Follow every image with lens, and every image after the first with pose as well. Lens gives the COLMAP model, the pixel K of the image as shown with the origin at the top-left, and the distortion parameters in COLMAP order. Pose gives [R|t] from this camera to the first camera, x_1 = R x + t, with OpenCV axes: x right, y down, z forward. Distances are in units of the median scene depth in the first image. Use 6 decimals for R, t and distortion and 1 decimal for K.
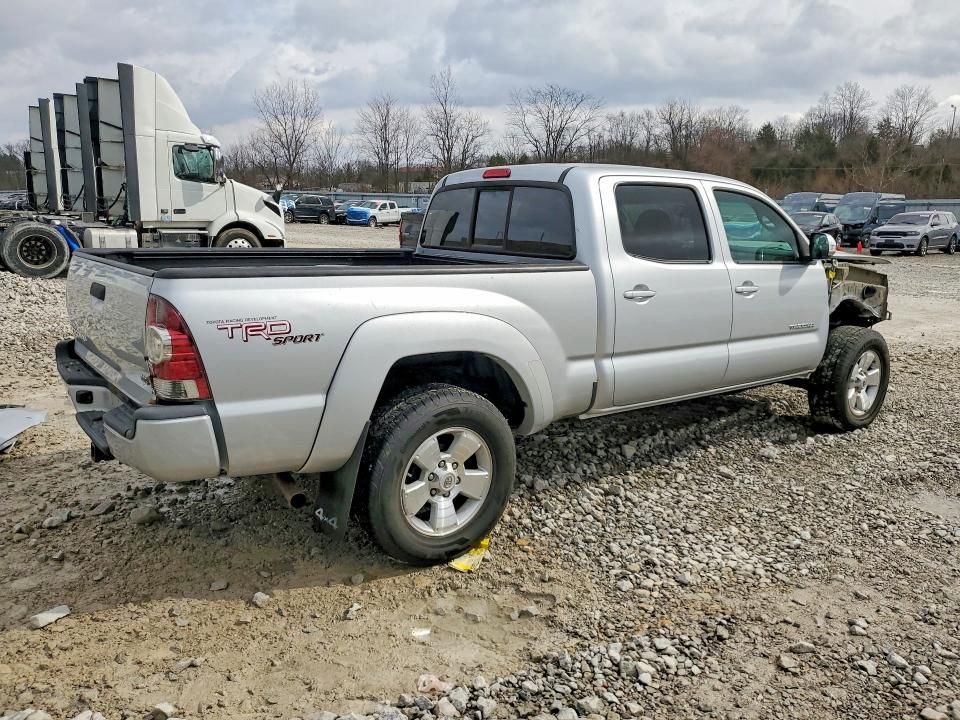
lens RADIAL K [[727.5, 0, 480.0], [0, 727.5, 360.0], [0, 0, 1]] dist [0.011479, 0.006342]
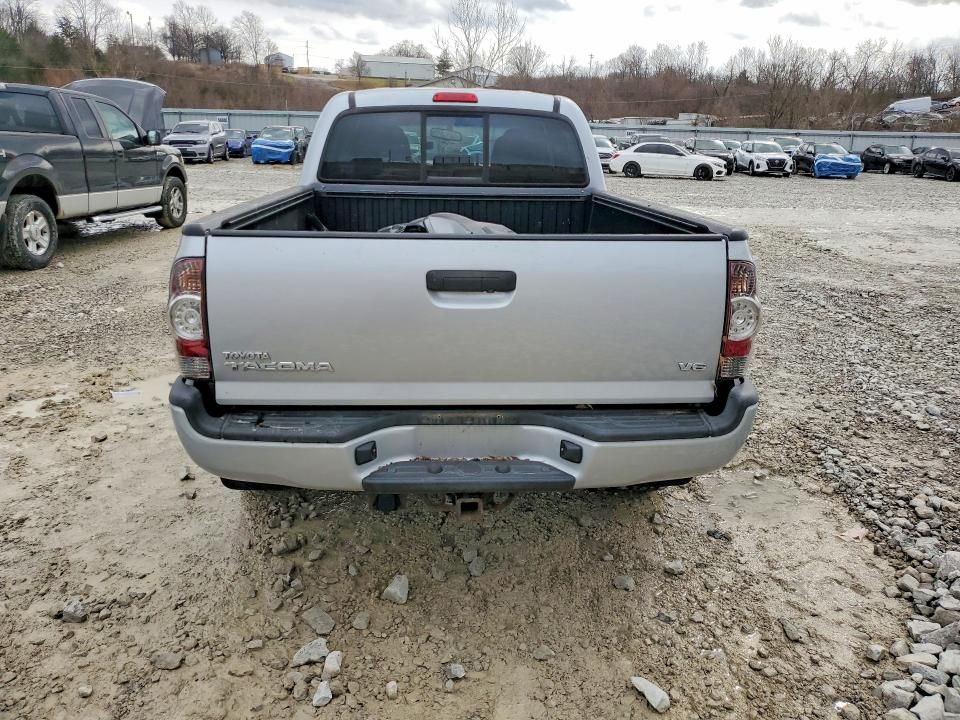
lens RADIAL K [[727.5, 0, 480.0], [0, 727.5, 360.0], [0, 0, 1]] dist [0.011479, 0.006342]
pose [[0.588307, -0.250637, 0.768815, -0.734416], [0.157612, 0.968060, 0.194985, -0.106757], [-0.793129, 0.006464, 0.609019, 0.404884]]
